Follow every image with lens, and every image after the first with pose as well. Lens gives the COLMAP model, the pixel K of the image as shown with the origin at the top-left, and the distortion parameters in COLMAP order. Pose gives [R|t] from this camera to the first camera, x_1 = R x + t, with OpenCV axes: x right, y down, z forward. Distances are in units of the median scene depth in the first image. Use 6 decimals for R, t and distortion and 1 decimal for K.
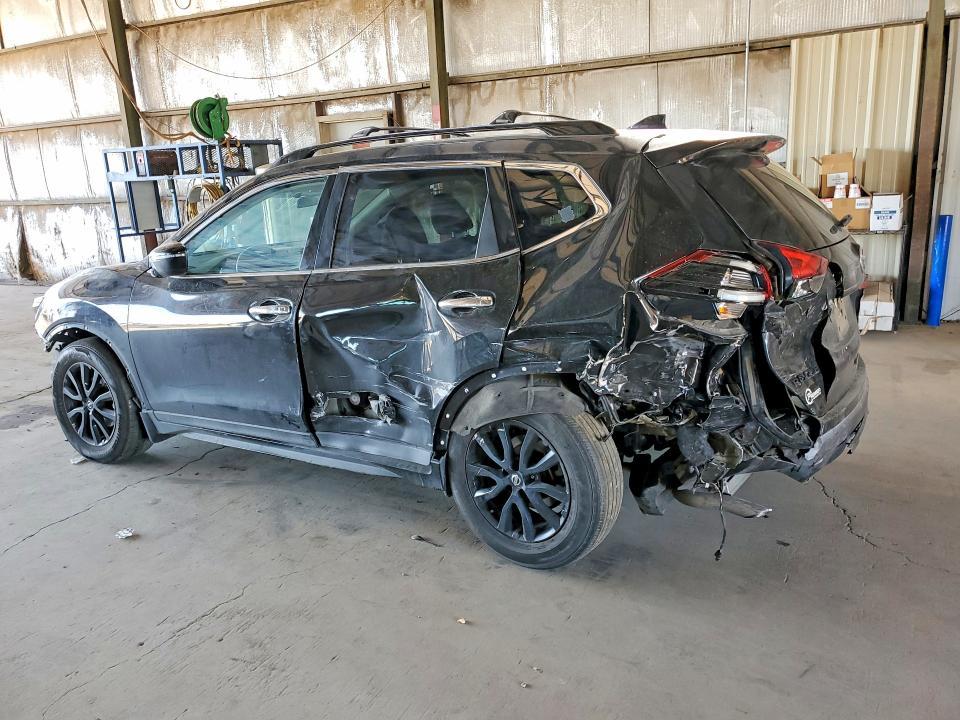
lens RADIAL K [[748.1, 0, 478.5], [0, 748.1, 352.0], [0, 0, 1]] dist [0.013520, 0.013937]
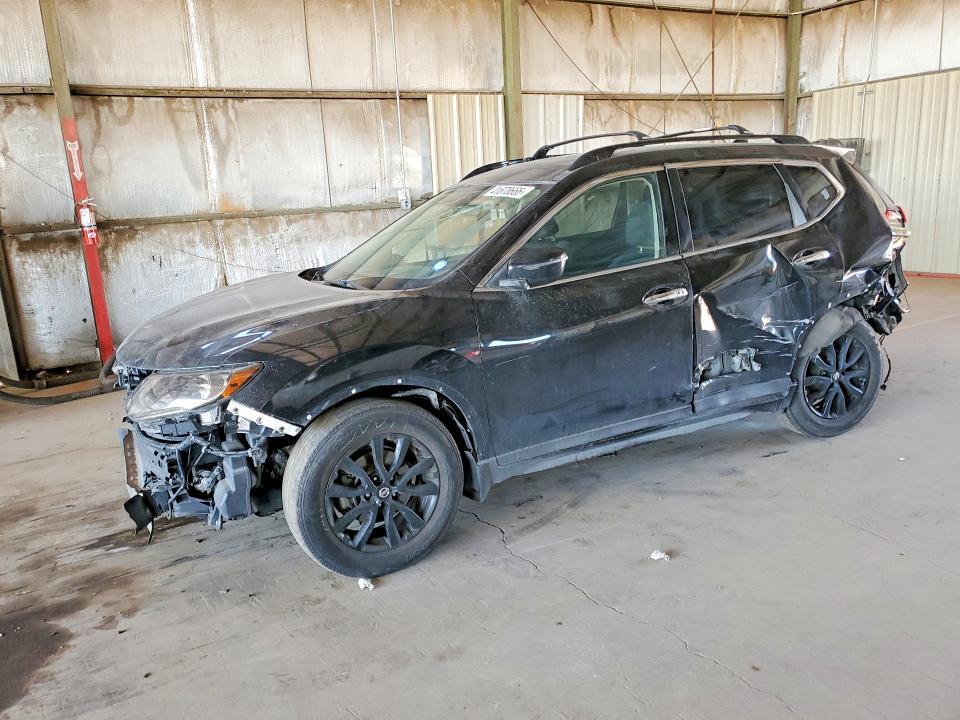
lens RADIAL K [[748.1, 0, 477.6], [0, 748.1, 366.4], [0, 0, 1]] dist [0.013520, 0.013937]
pose [[0.522546, -0.183512, 0.832628, -0.597191], [0.230615, 0.970582, 0.069186, -0.042846], [-0.820831, 0.155863, 0.549494, 0.299356]]
